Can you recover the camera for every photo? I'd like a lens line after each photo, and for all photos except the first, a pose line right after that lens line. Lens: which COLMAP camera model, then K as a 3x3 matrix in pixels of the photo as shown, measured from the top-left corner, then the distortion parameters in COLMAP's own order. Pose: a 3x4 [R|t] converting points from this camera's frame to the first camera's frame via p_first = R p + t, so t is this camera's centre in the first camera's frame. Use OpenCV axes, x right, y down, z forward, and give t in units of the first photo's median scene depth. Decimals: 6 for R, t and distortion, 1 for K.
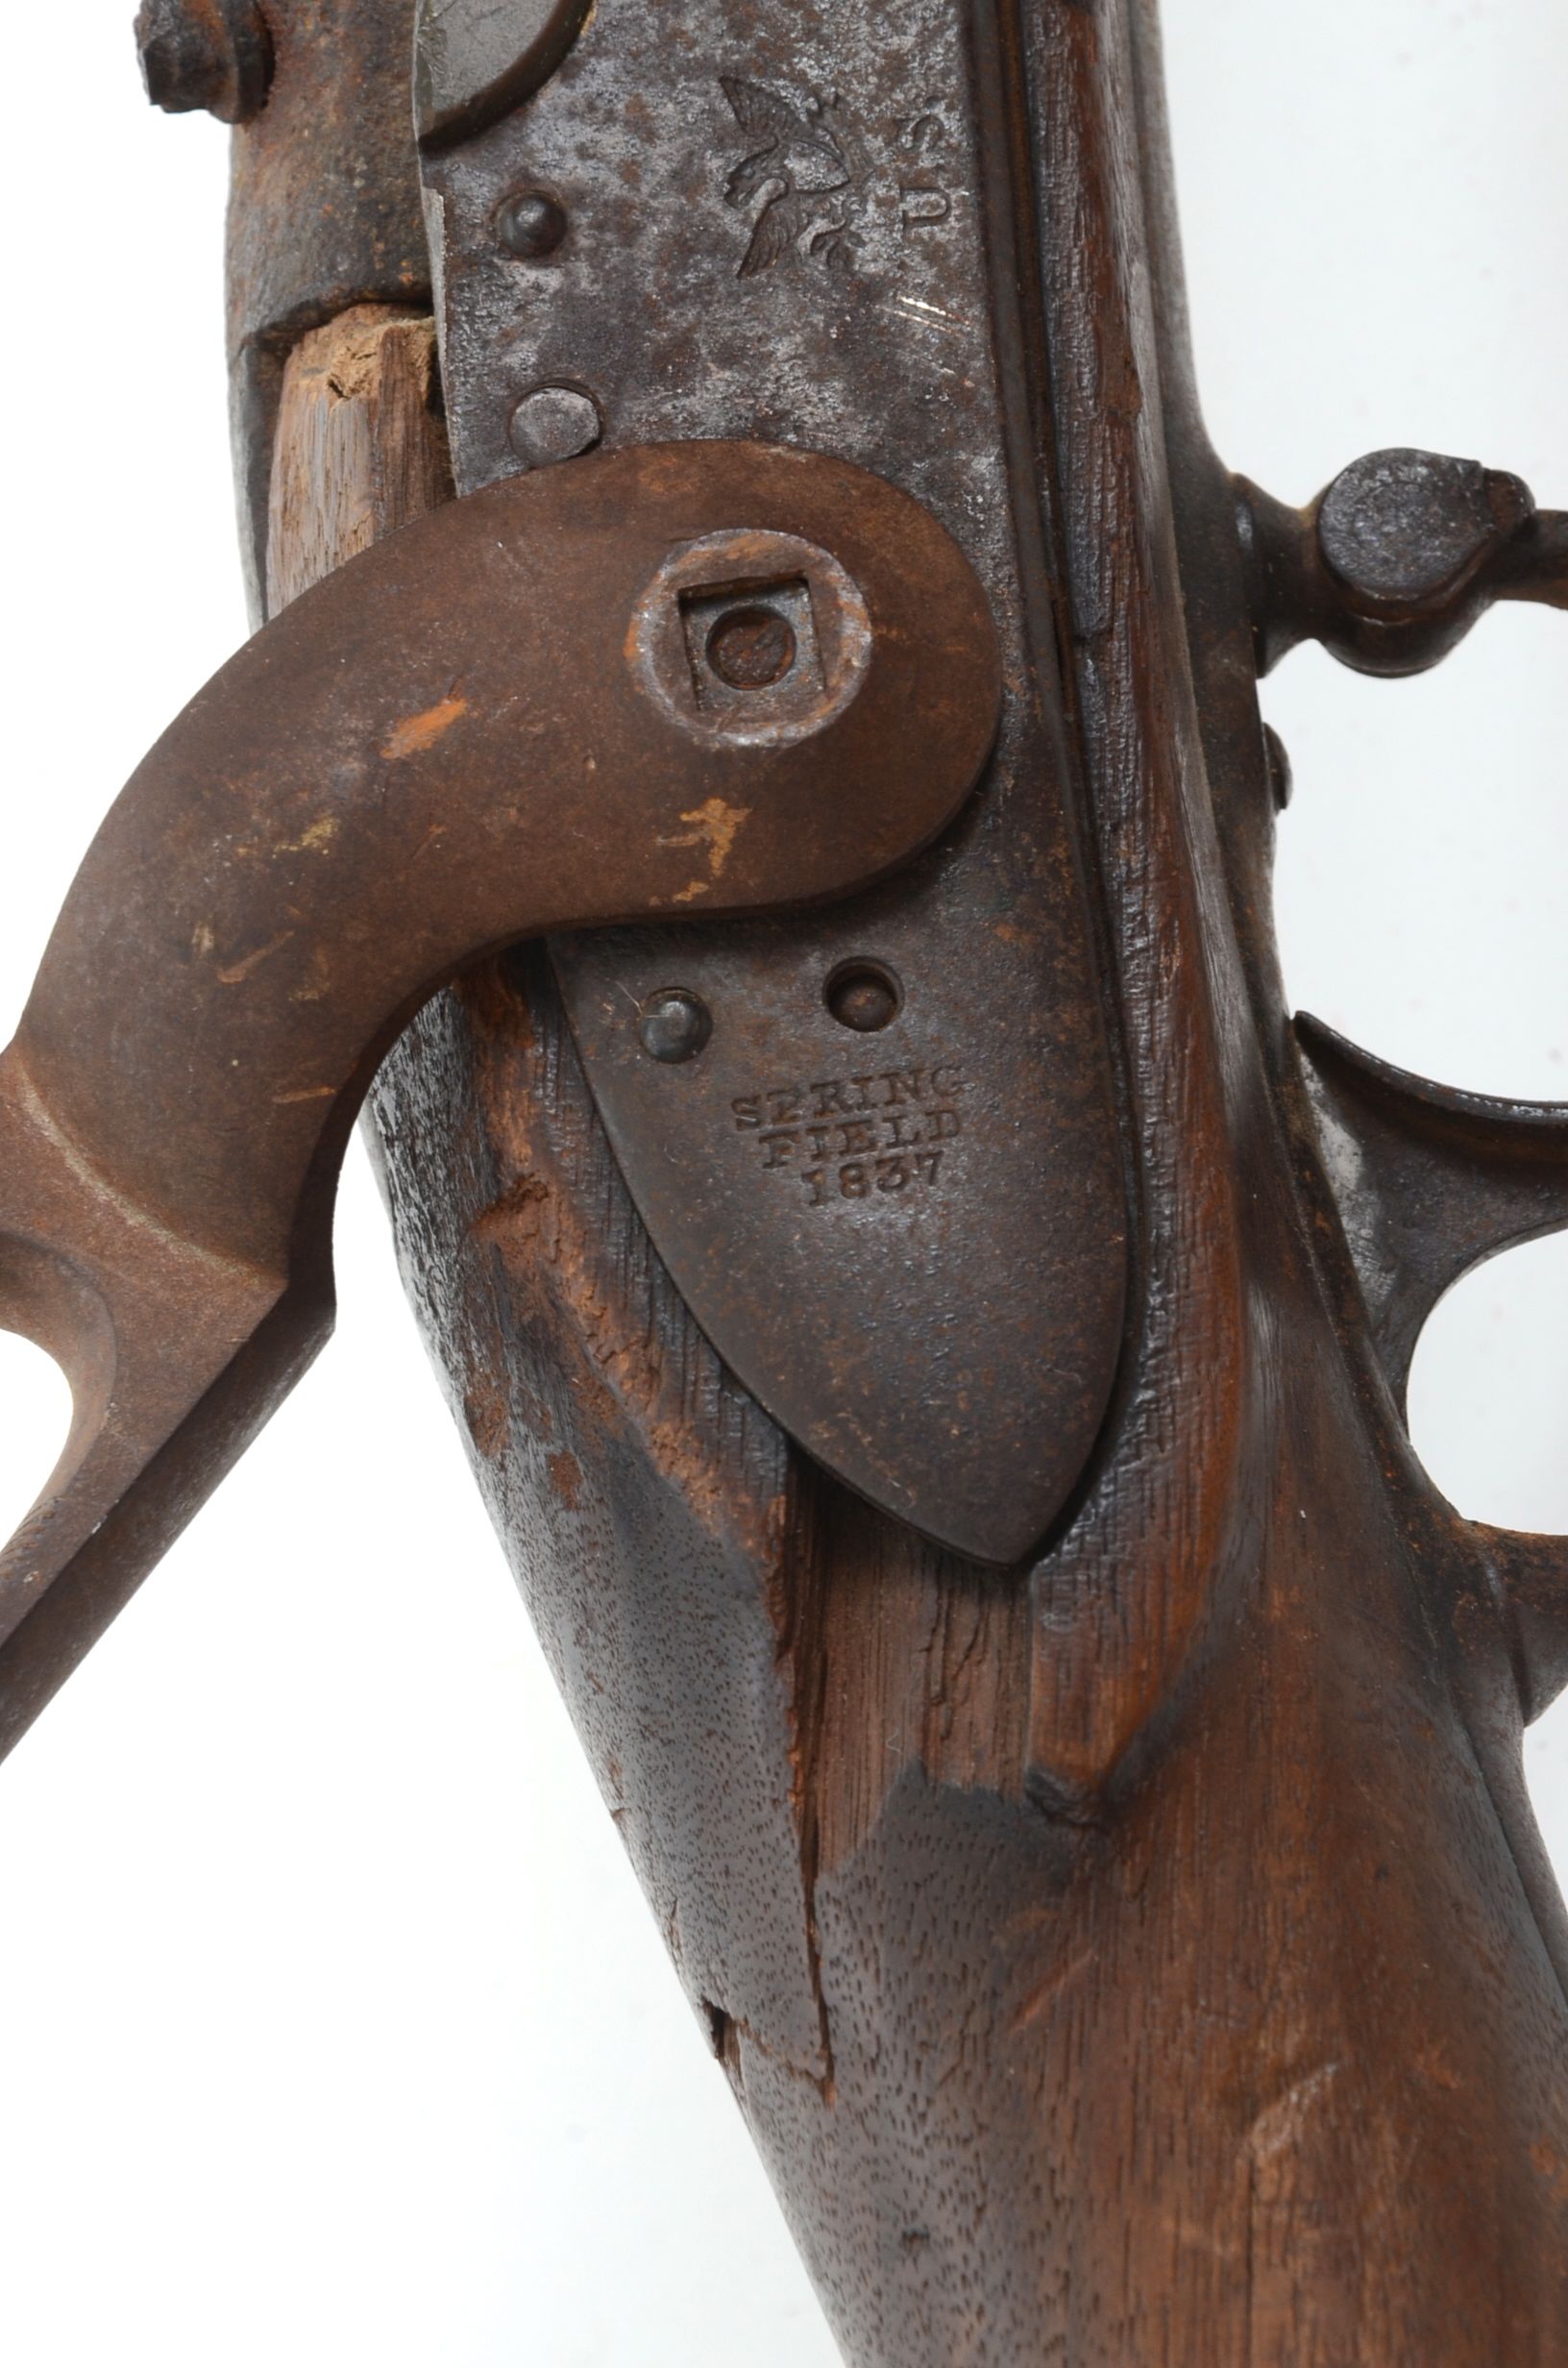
lens RADIAL K [[10581.5, 0, 795.2], [0, 10581.5, 1184.2], [0, 0, 1]] dist [0.645213, 0.000000]
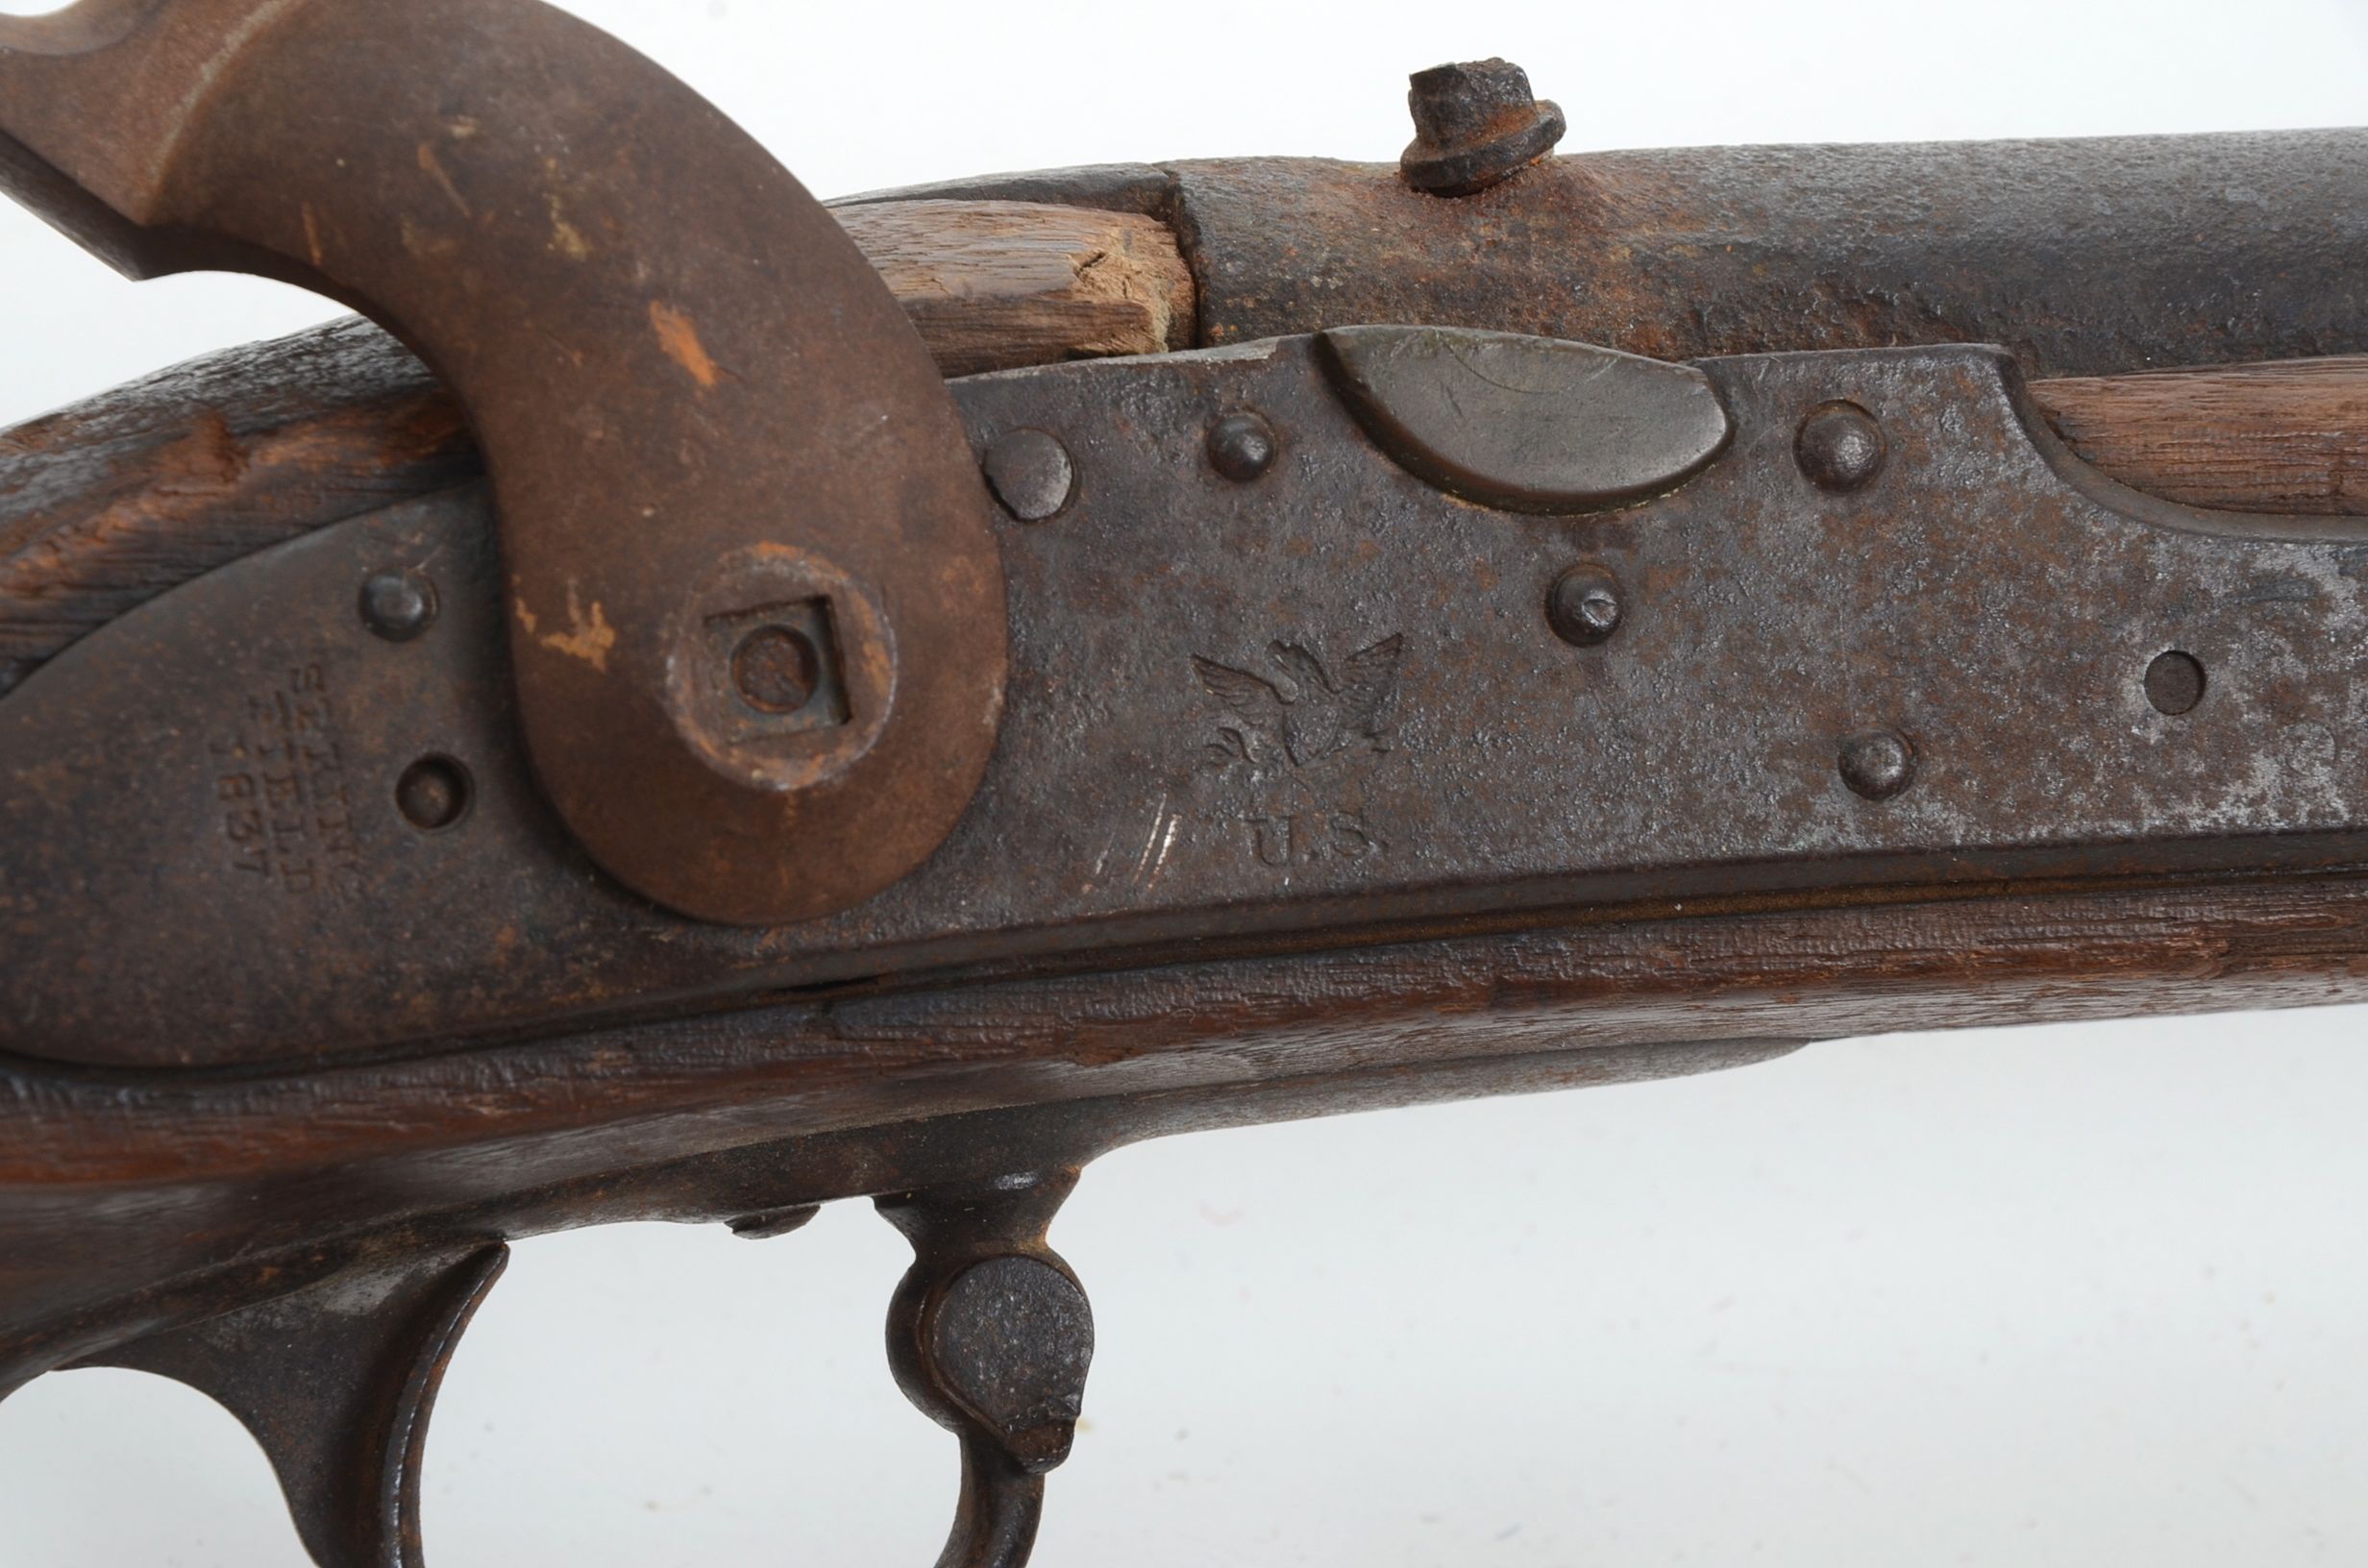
lens RADIAL K [[10581.5, 0, 1184.8], [0, 10581.5, 772.7], [0, 0, 1]] dist [0.645213, 0.000000]
pose [[0.027925, 0.999279, -0.025727, 0.031122], [-0.998023, 0.029321, 0.055582, -0.139491], [0.056296, 0.024124, 0.998123, 0.009852]]
